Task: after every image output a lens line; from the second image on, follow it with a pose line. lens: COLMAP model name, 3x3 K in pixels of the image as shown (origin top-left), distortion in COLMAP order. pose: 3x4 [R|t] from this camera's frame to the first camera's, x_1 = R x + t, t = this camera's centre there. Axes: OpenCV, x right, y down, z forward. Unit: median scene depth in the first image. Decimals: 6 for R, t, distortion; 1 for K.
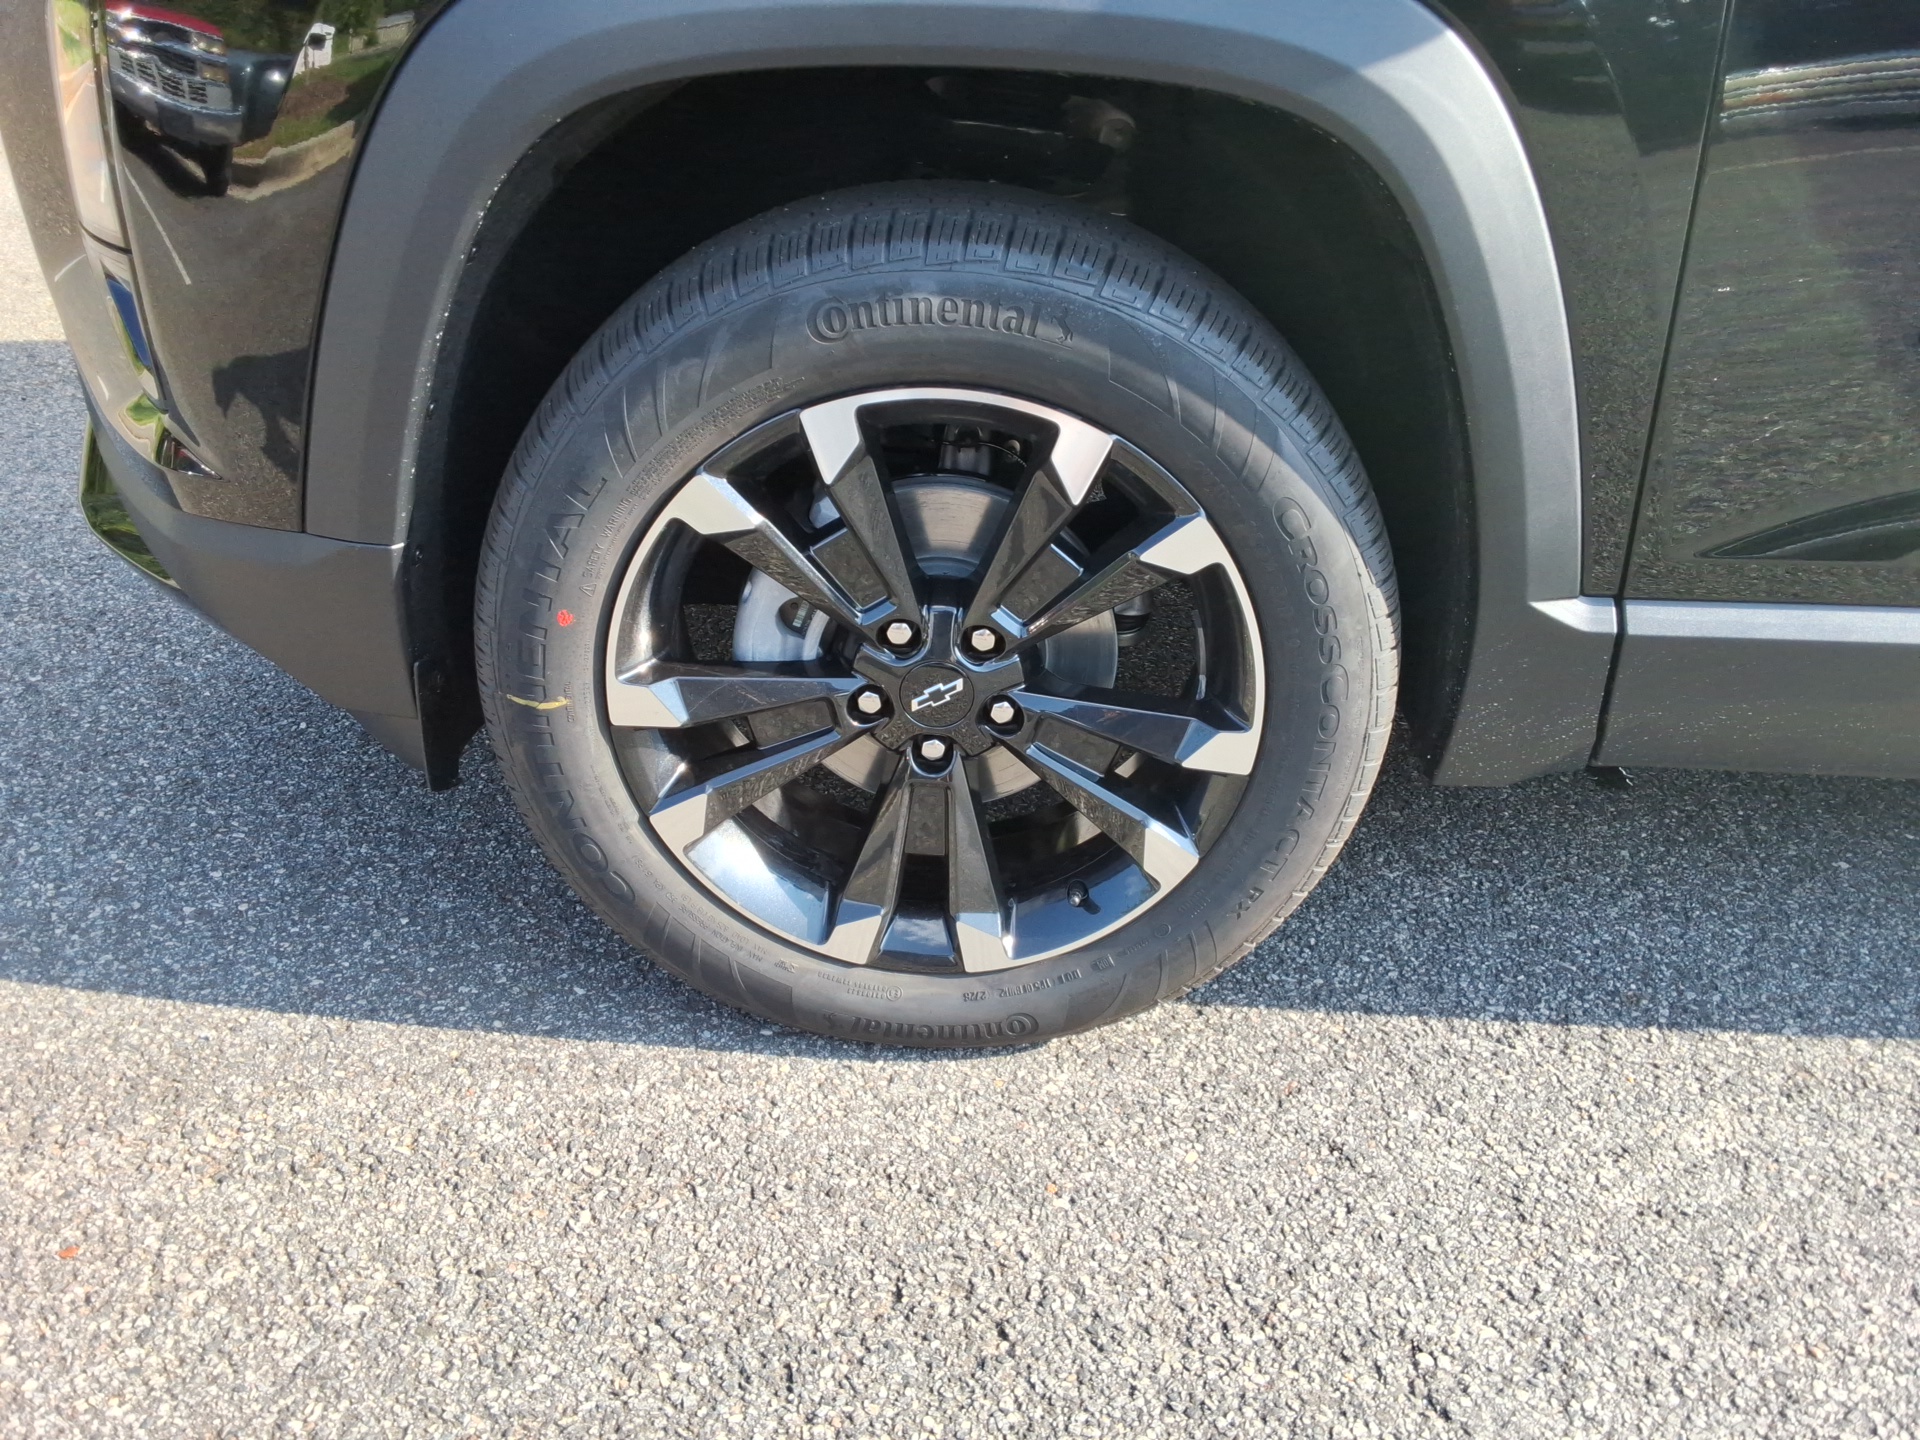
lens RADIAL K [[1528.2, 0, 996.3], [0, 1528.2, 715.0], [0, 0, 1]] dist [0.097173, -0.148623]
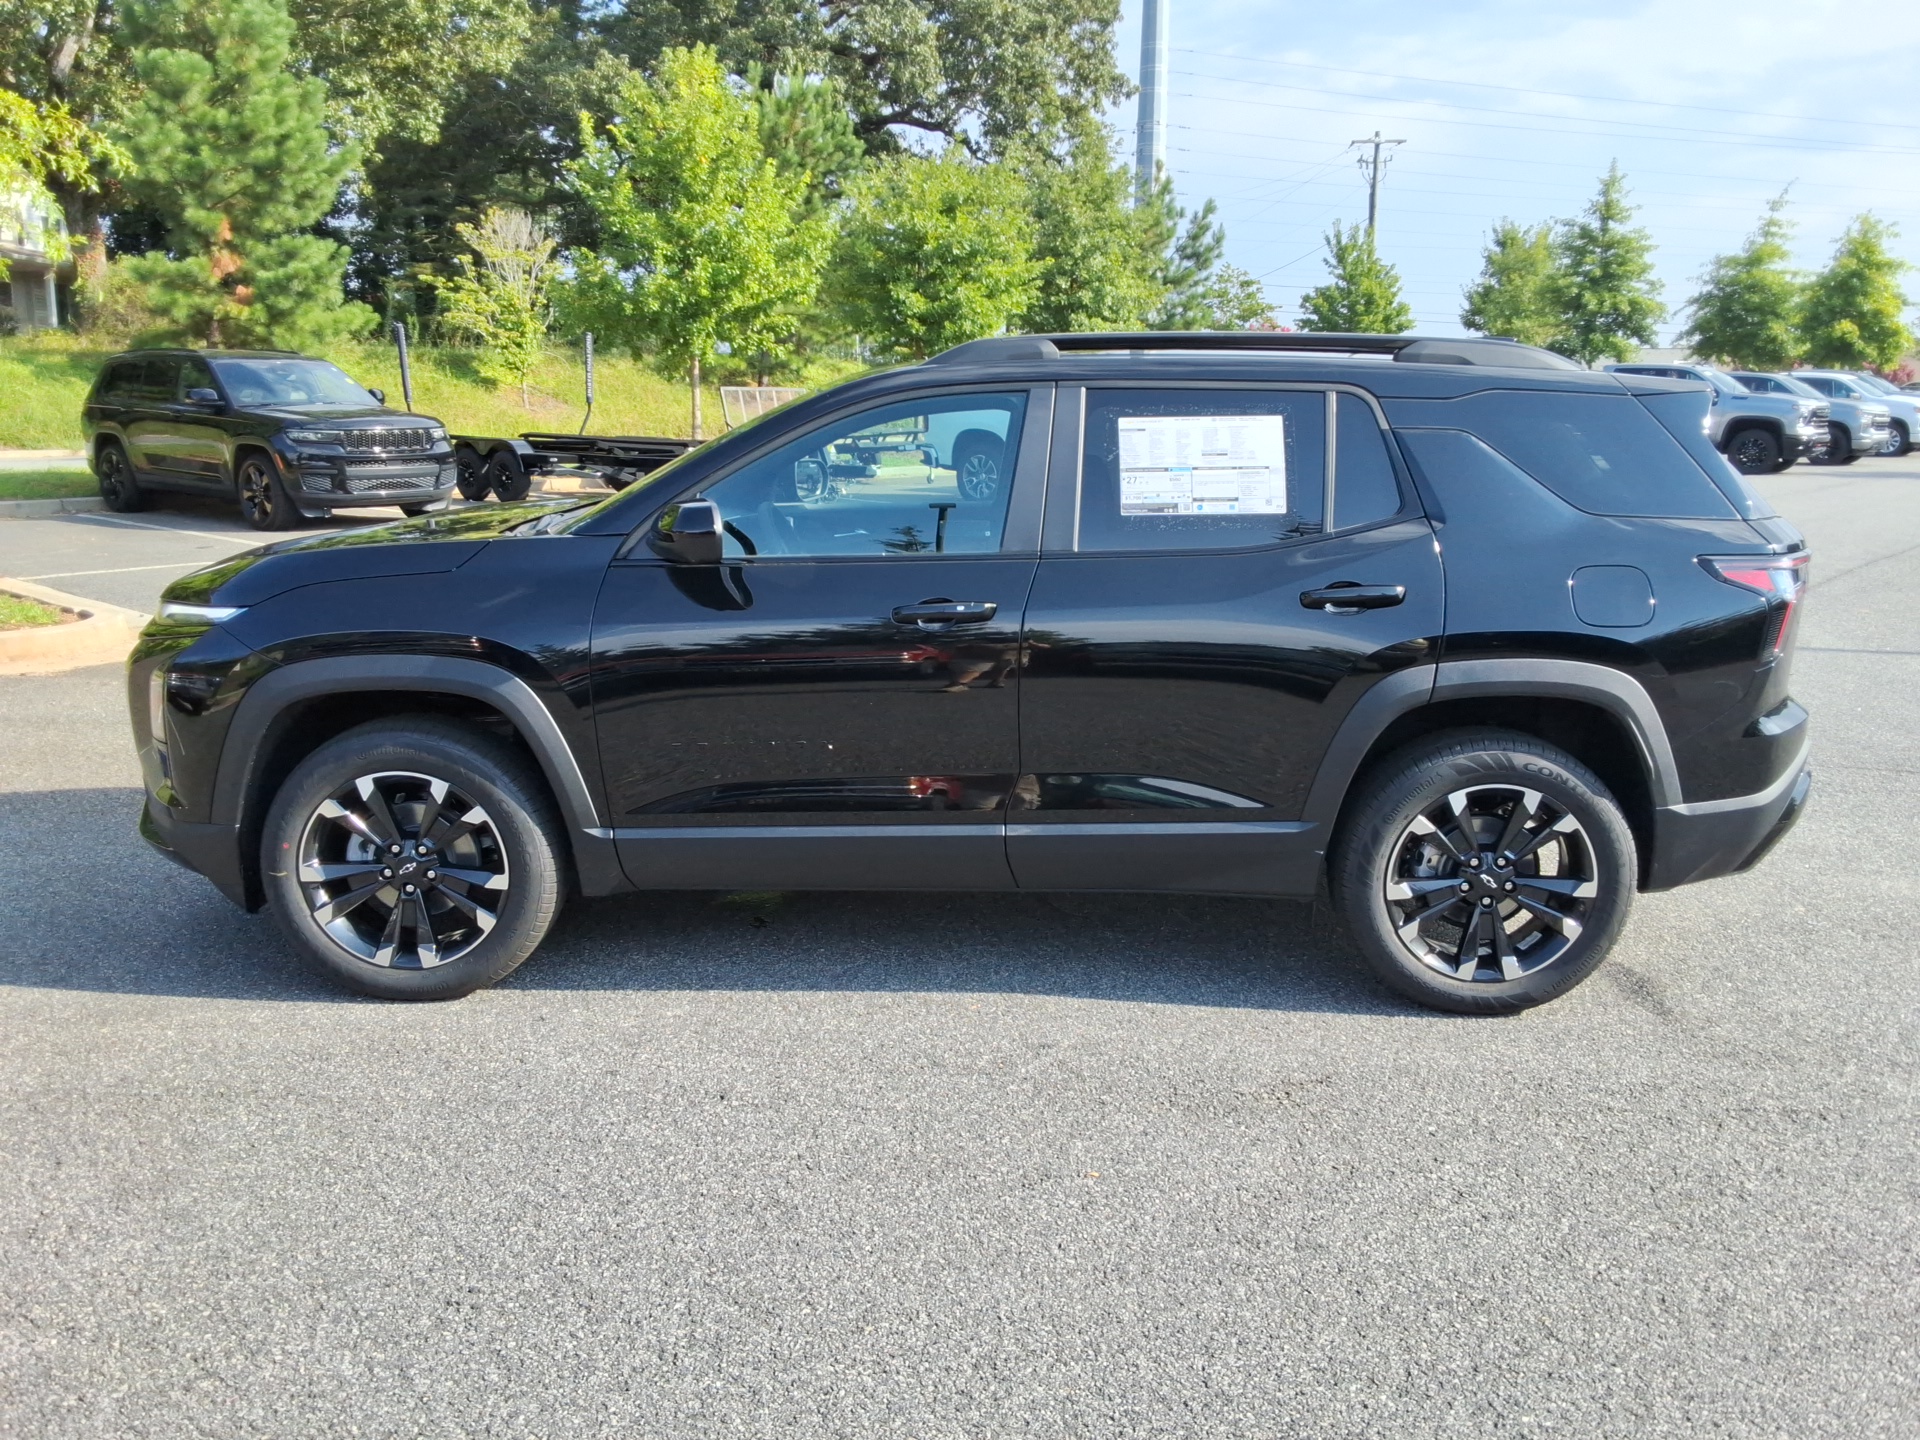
lens RADIAL K [[1528.2, 0, 994.8], [0, 1528.2, 736.4], [0, 0, 1]] dist [0.097173, -0.148623]
pose [[0.999241, -0.038859, 0.002712, 1.128704], [0.038137, 0.961760, -0.271225, 0.611538], [0.007931, 0.271122, 0.962512, -2.048569]]
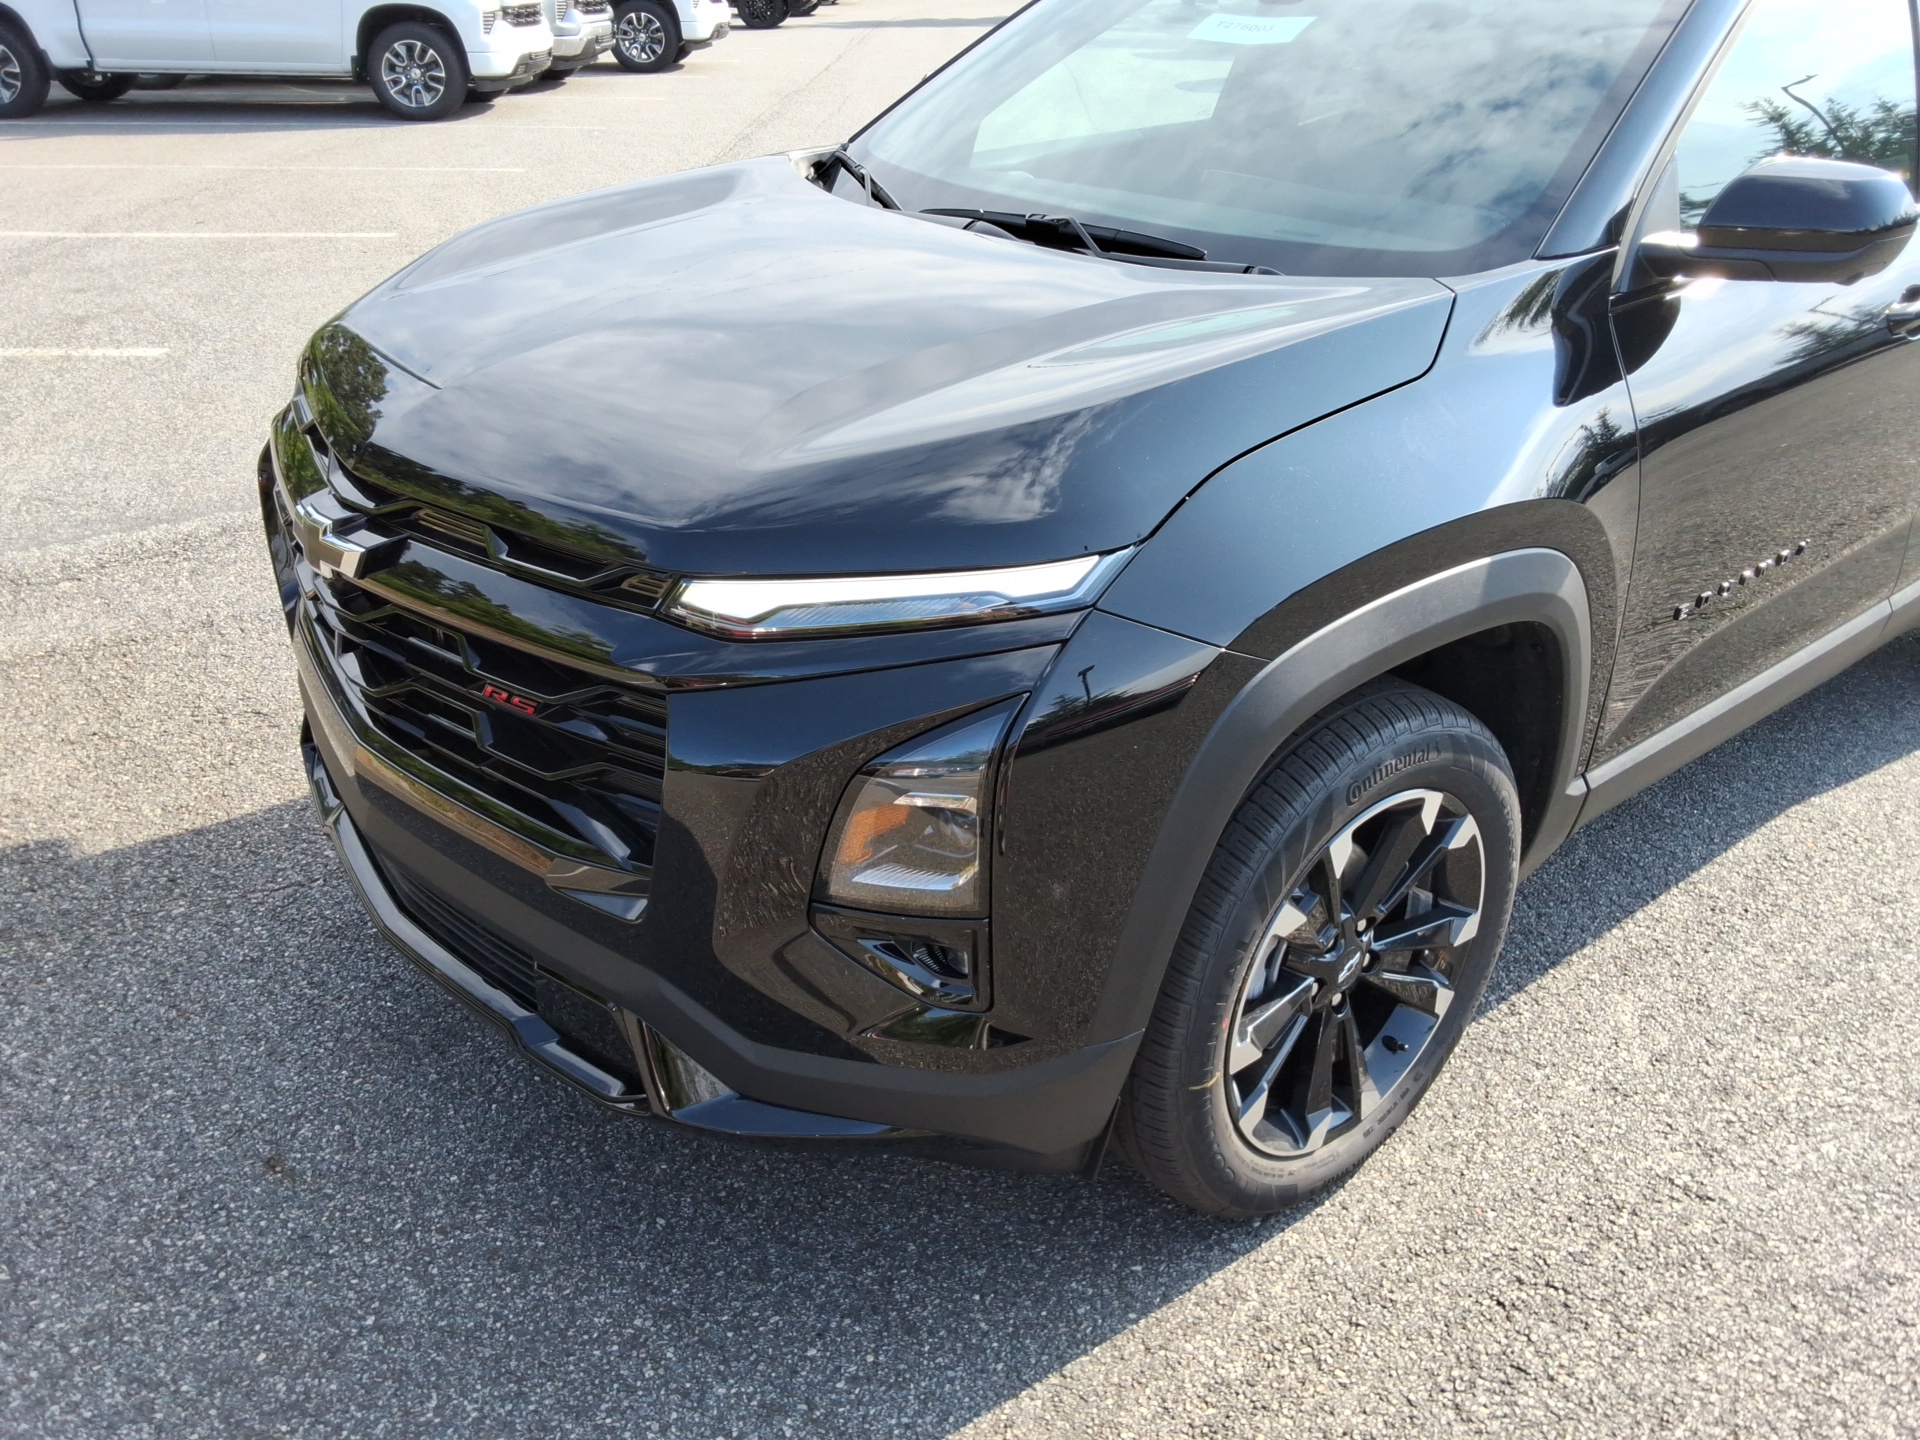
lens RADIAL K [[1528.2, 0, 925.8], [0, 1528.2, 716.8], [0, 0, 1]] dist [0.097173, -0.148623]
pose [[0.761771, -0.329589, 0.557742, -1.205510], [0.337075, 0.936850, 0.093235, -0.567003], [-0.553250, 0.116977, 0.824761, -0.132606]]
